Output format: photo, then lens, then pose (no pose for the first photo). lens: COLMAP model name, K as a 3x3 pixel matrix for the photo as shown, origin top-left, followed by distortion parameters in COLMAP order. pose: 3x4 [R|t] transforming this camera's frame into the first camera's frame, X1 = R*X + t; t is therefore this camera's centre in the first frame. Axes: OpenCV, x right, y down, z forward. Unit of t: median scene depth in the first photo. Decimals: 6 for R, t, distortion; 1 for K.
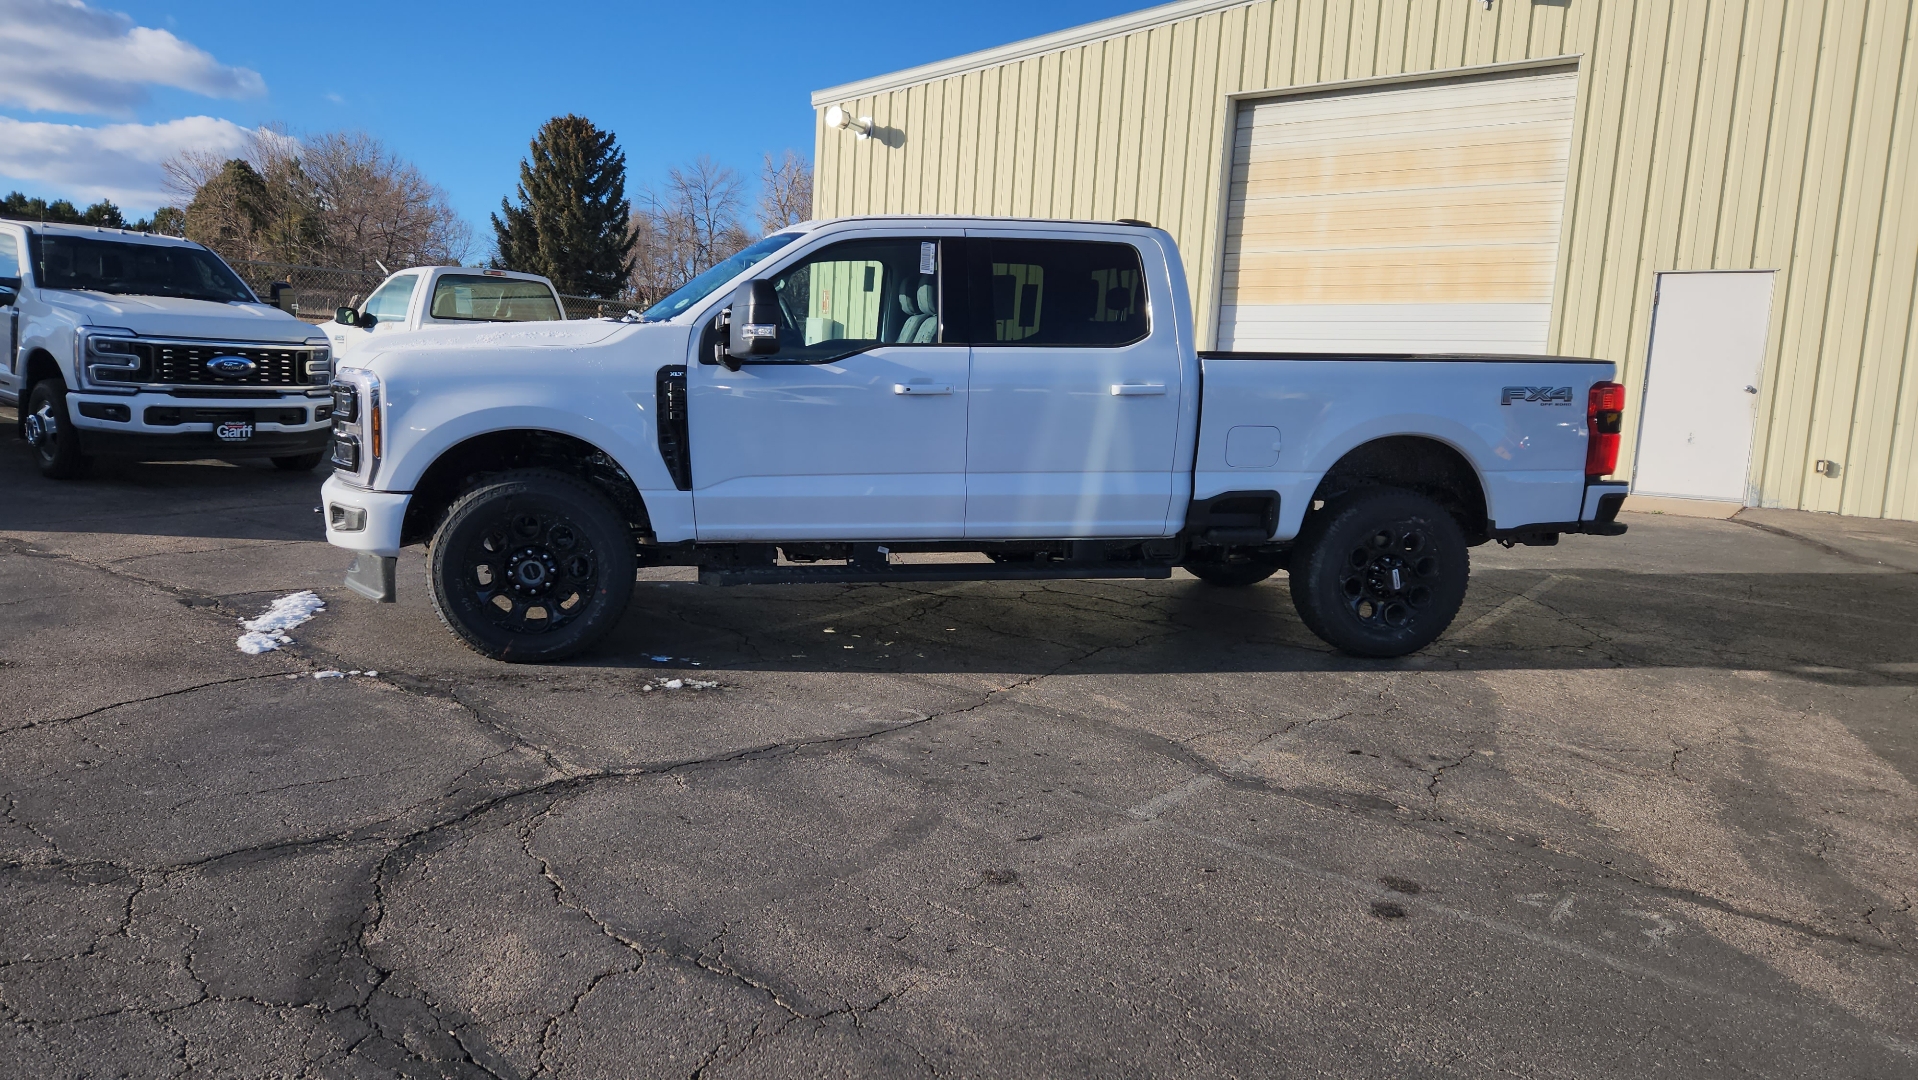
lens RADIAL K [[1270.7, 0, 923.6], [0, 1270.7, 538.3], [0, 0, 1]] dist [0.074840, -0.057046]
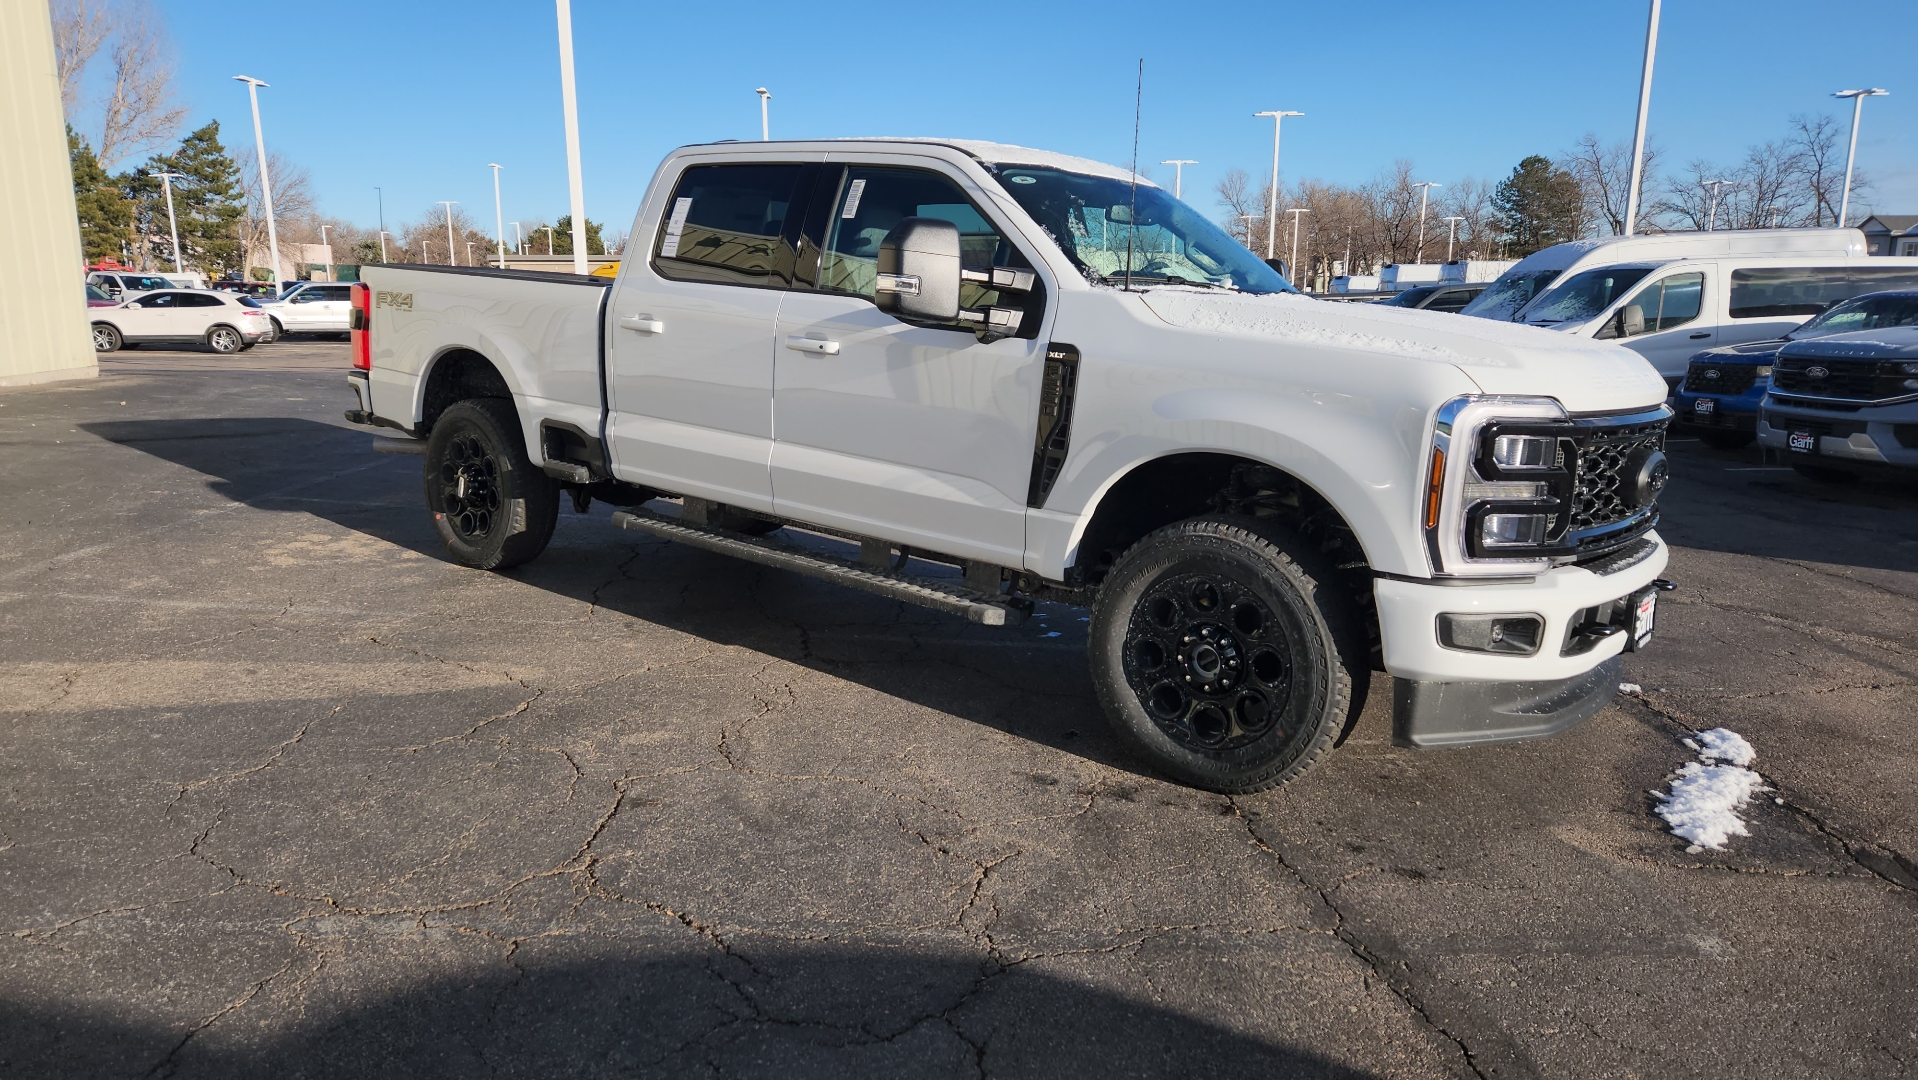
lens RADIAL K [[1271.2, 0, 934.7], [0, 1271.2, 552.7], [0, 0, 1]] dist [0.074786, -0.056770]
pose [[-0.635811, -0.215317, 0.741204, -0.715872], [0.051872, 0.946210, 0.319367, -0.287889], [-0.770100, 0.241504, -0.590442, 1.685041]]
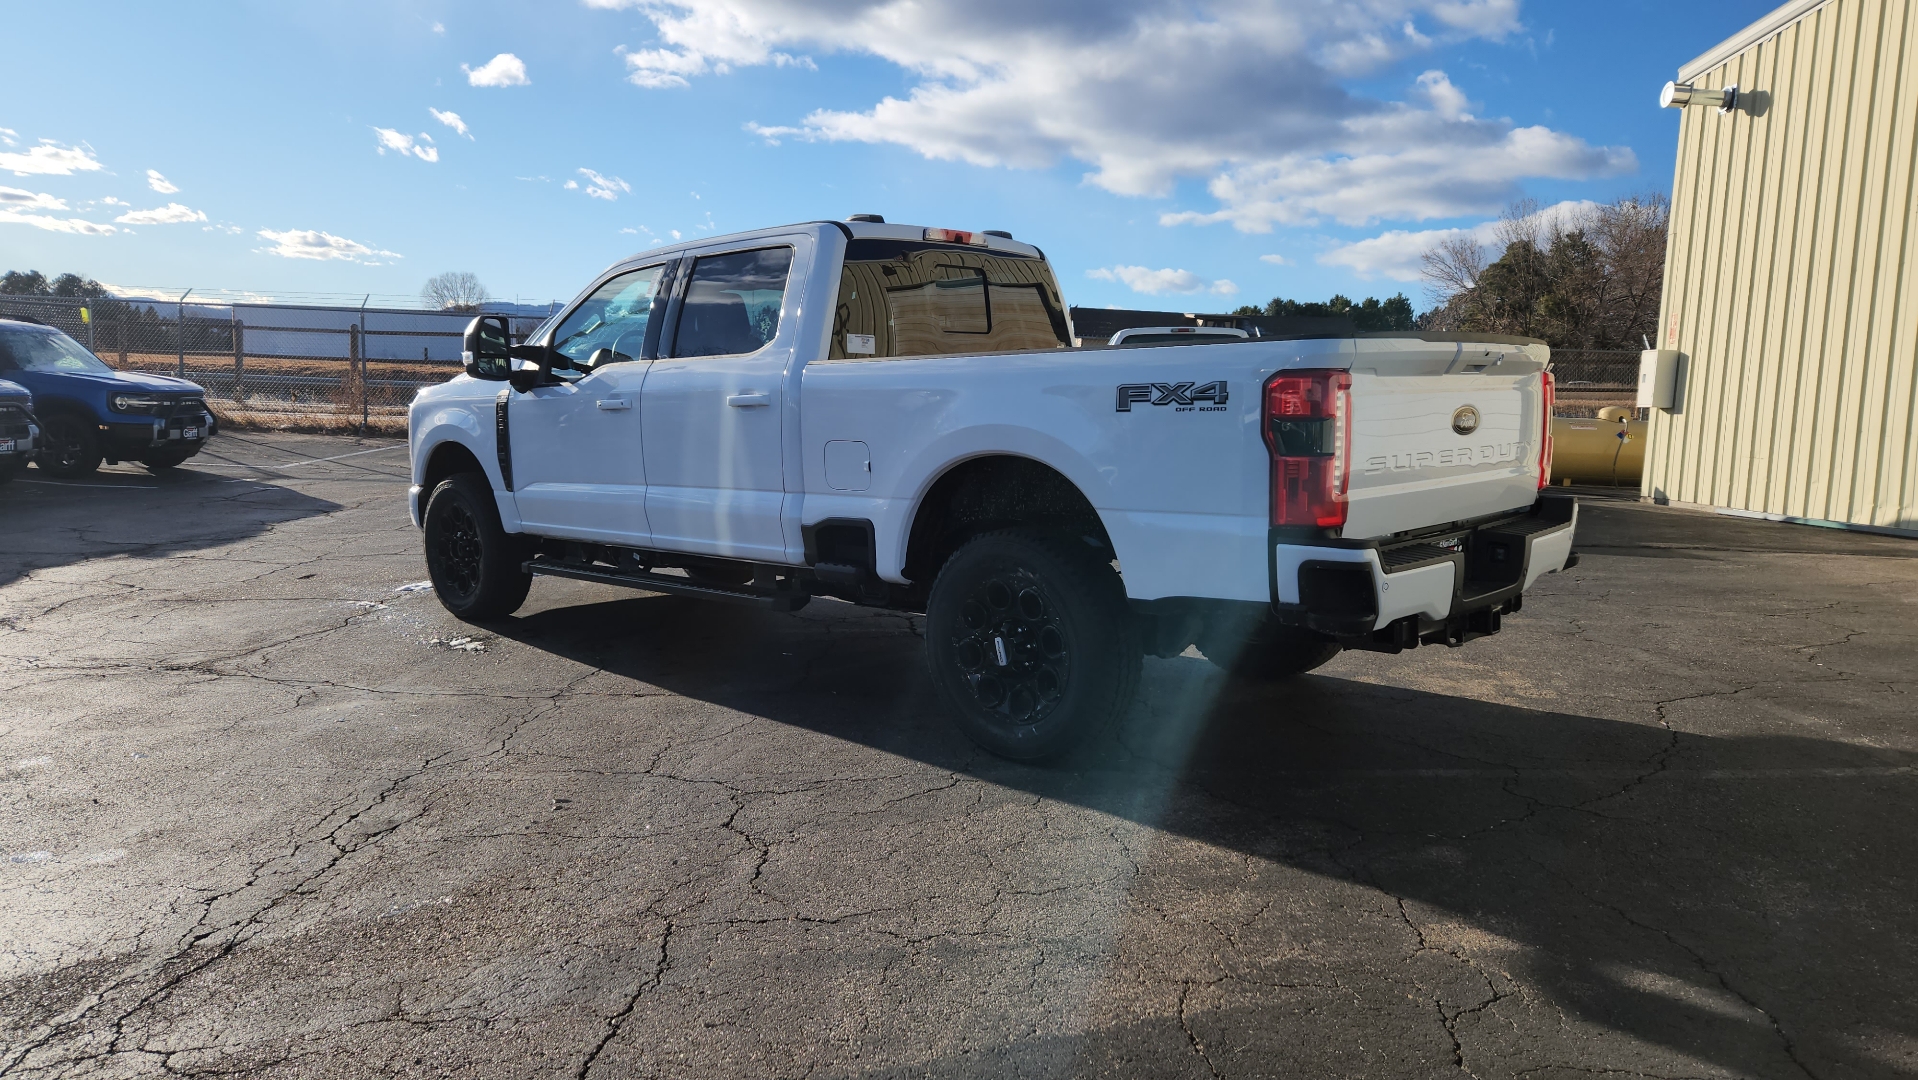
lens RADIAL K [[1271.2, 0, 918.6], [0, 1271.2, 536.9], [0, 0, 1]] dist [0.074786, -0.056770]
pose [[0.578701, 0.055760, -0.813632, 0.955851], [-0.102357, 0.994737, -0.004630, -0.025778], [0.809091, 0.085960, 0.581362, 0.550512]]
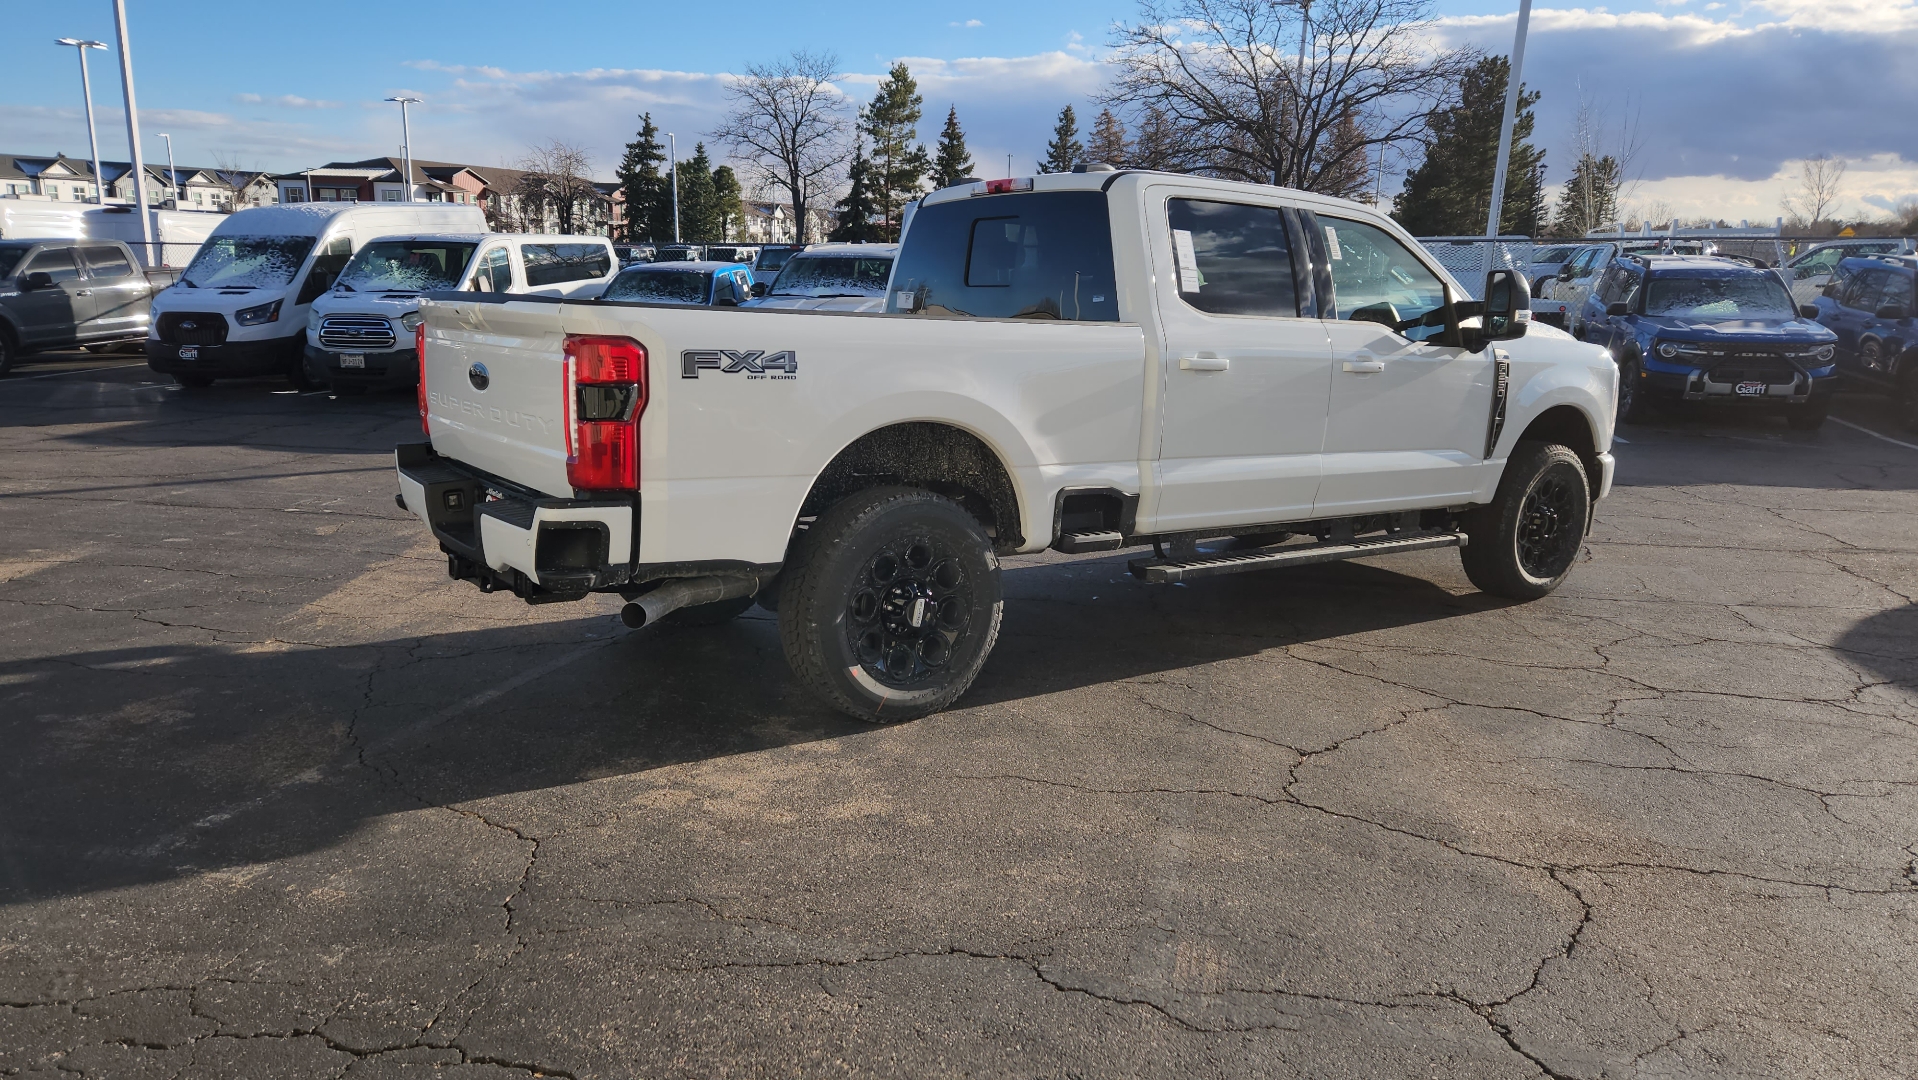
lens RADIAL K [[1271.2, 0, 925.9], [0, 1271.2, 563.8], [0, 0, 1]] dist [0.074786, -0.056770]
pose [[-0.911891, 0.024948, -0.409673, 0.617141], [-0.118635, 0.939522, 0.321284, -0.291434], [0.392912, 0.341578, -0.853783, 1.979173]]
